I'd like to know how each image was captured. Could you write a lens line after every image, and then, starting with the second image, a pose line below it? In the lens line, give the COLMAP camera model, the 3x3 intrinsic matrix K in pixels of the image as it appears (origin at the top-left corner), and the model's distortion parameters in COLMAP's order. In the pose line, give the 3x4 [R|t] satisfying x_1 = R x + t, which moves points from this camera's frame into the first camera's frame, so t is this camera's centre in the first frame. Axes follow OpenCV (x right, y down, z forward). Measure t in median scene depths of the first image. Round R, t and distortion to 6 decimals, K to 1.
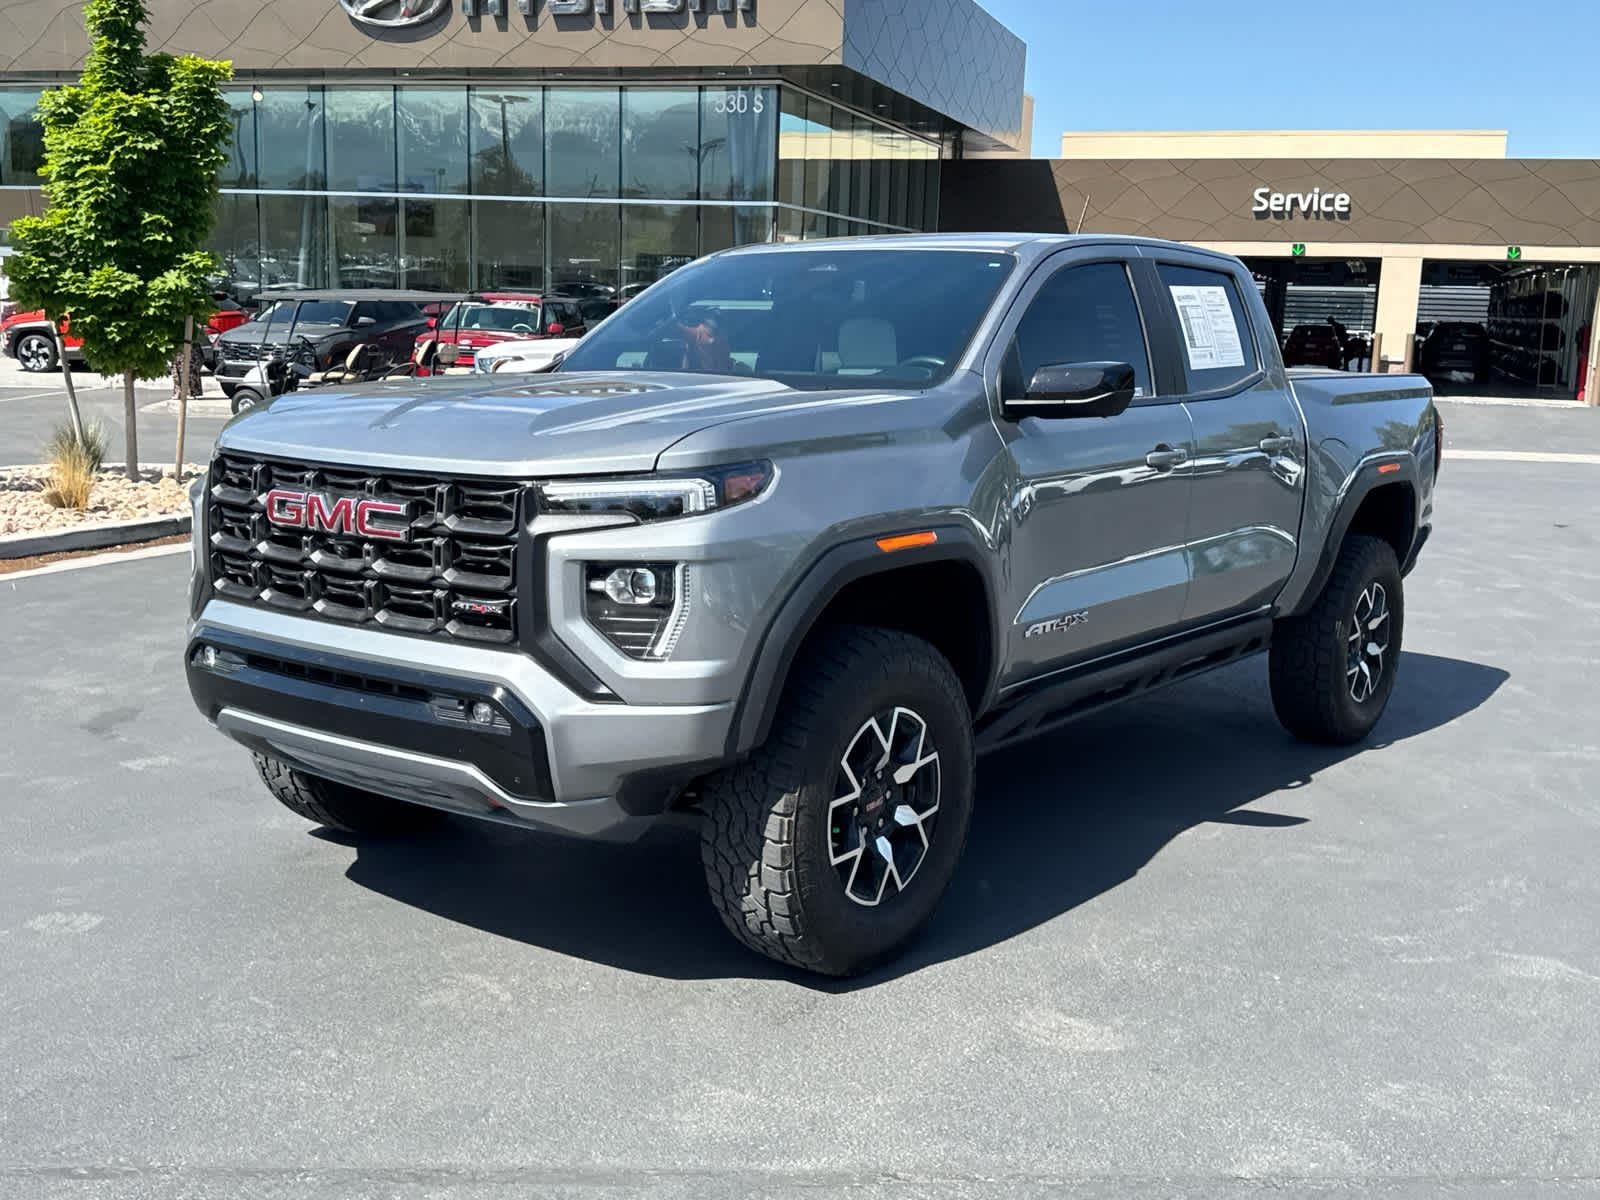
lens RADIAL K [[1655.8, 0, 794.5], [0, 1655.8, 603.4], [0, 0, 1]] dist [0.184055, -0.406179]
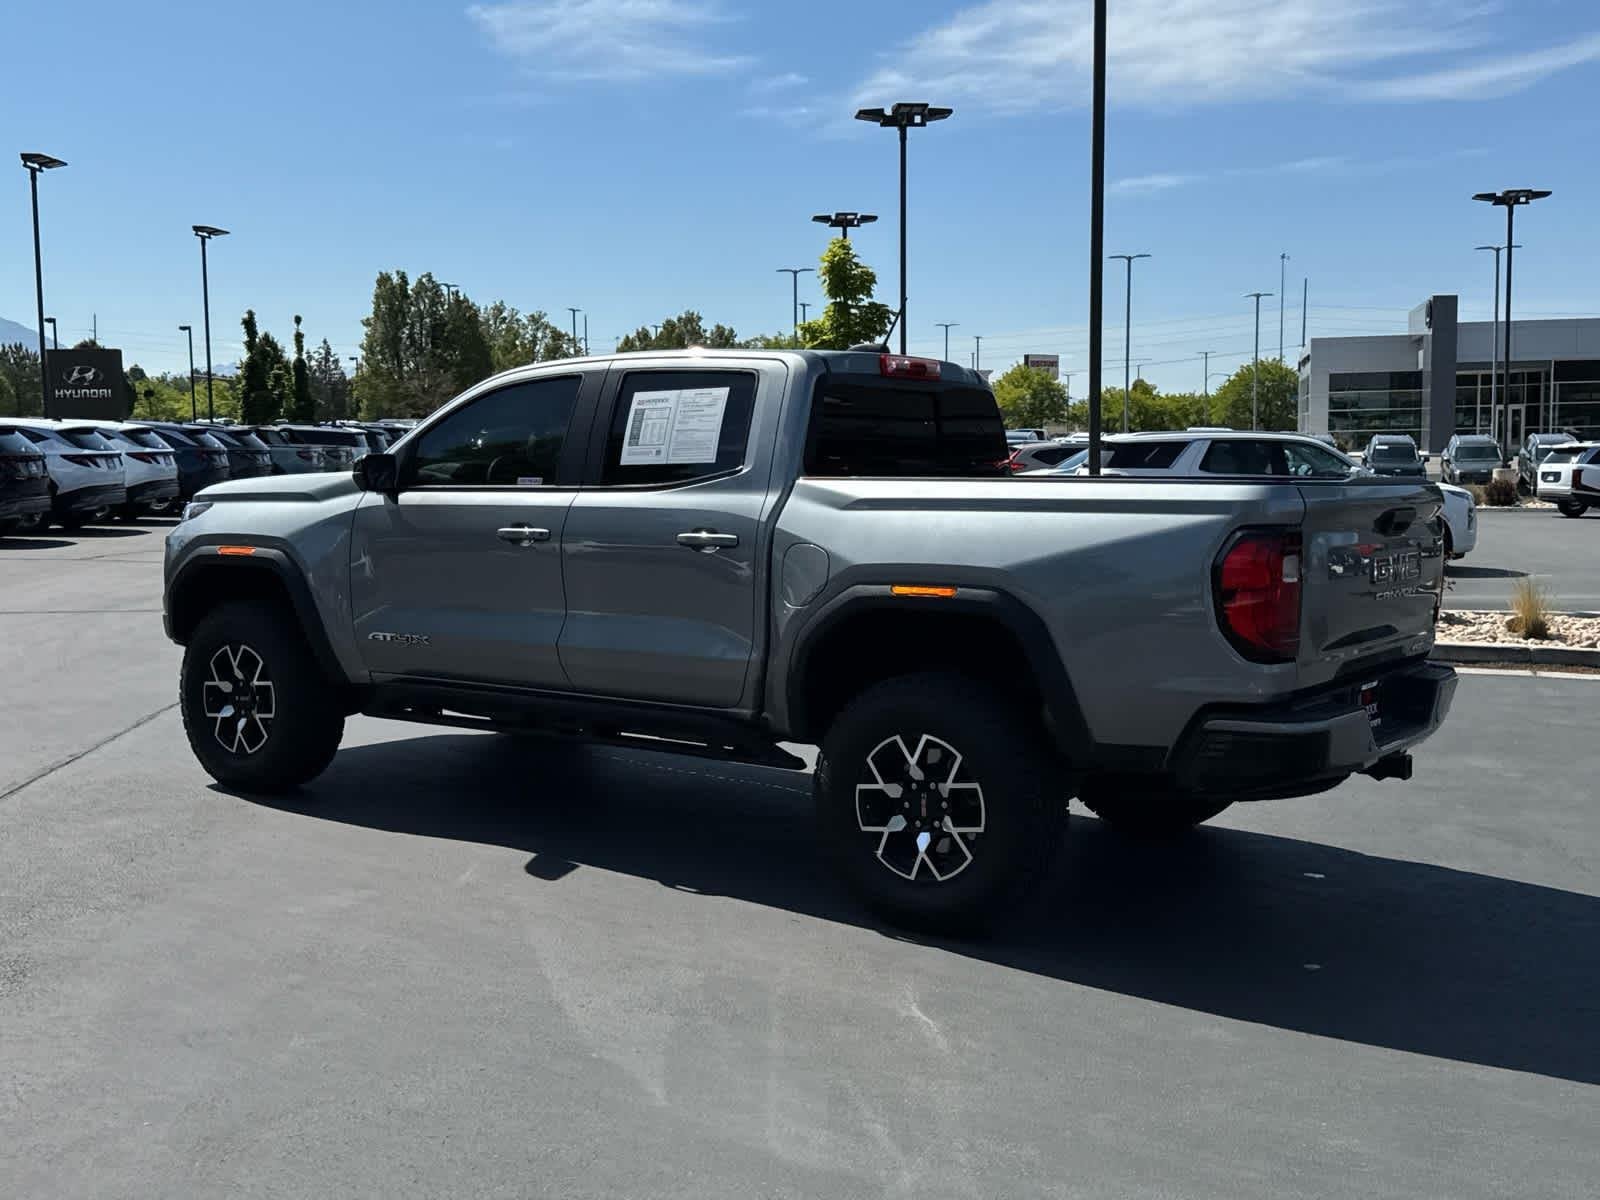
lens RADIAL K [[1655.8, 0, 794.5], [0, 1655.8, 603.4], [0, 0, 1]] dist [0.184055, -0.406179]
pose [[0.040782, 0.061810, -0.997254, 1.414455], [-0.164385, 0.984899, 0.054322, -0.132880], [0.985553, 0.161718, 0.050327, 1.119577]]
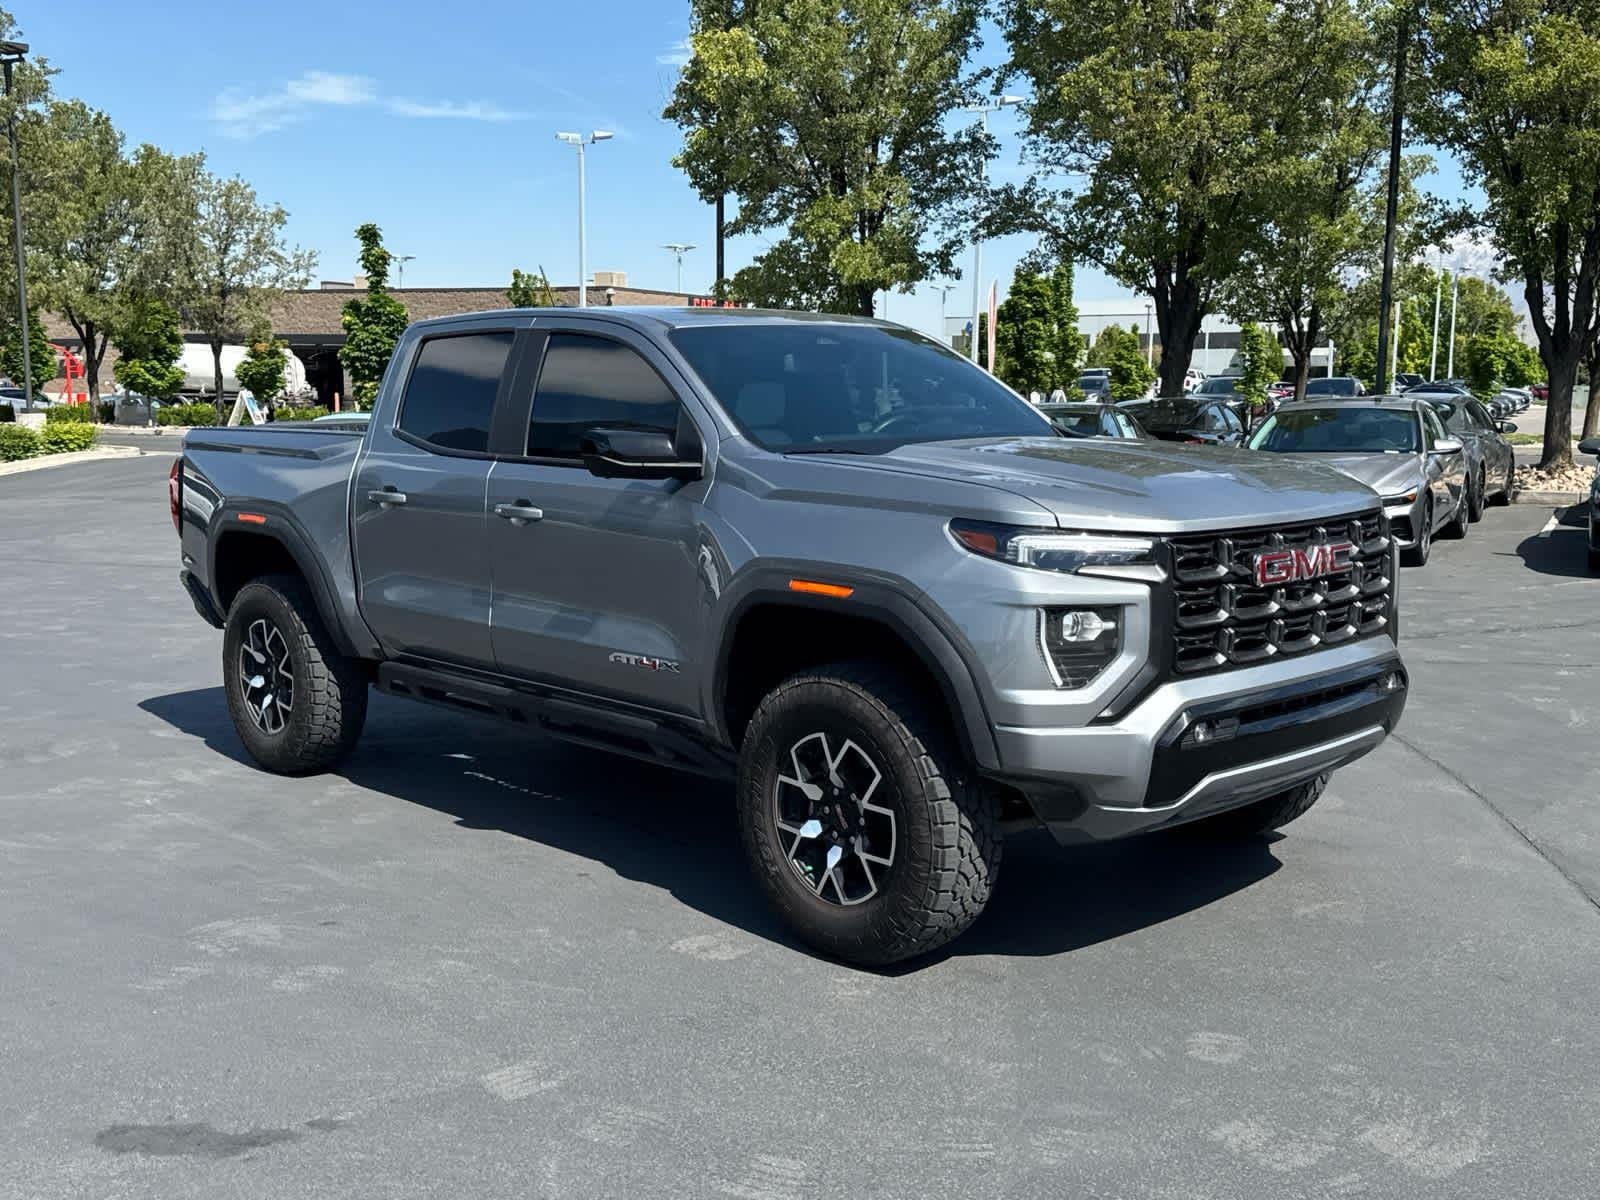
lens RADIAL K [[1654.3, 0, 822.5], [0, 1654.3, 622.1], [0, 0, 1]] dist [0.188491, -0.416590]
pose [[0.160864, -0.169227, 0.972361, -1.077025], [0.170753, 0.975107, 0.141456, -0.172391], [-0.972094, 0.143279, 0.185755, 0.805571]]
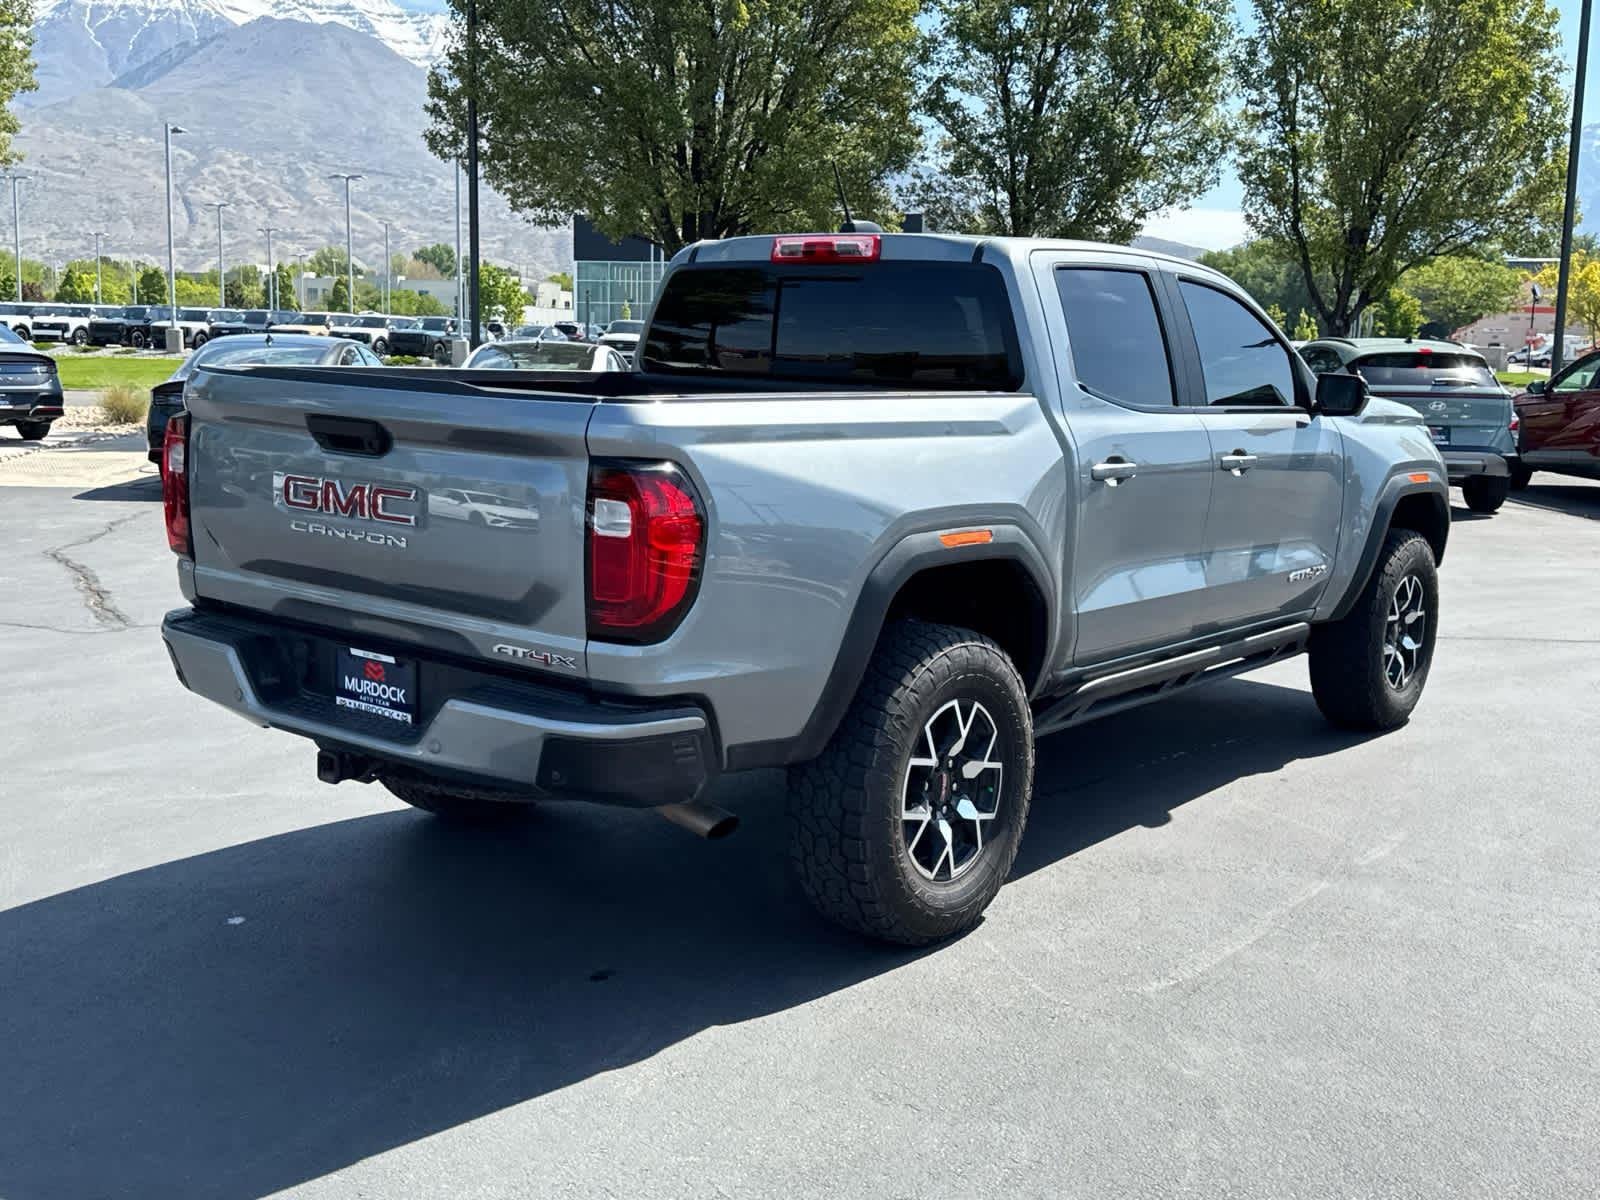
lens RADIAL K [[1660.1, 0, 793.2], [0, 1660.1, 619.7], [0, 0, 1]] dist [0.180534, -0.391952]
pose [[-0.998192, -0.059521, 0.008389, 0.212714], [-0.053747, 0.946300, 0.318790, -0.354397], [-0.026913, 0.317763, -0.947788, 2.236634]]
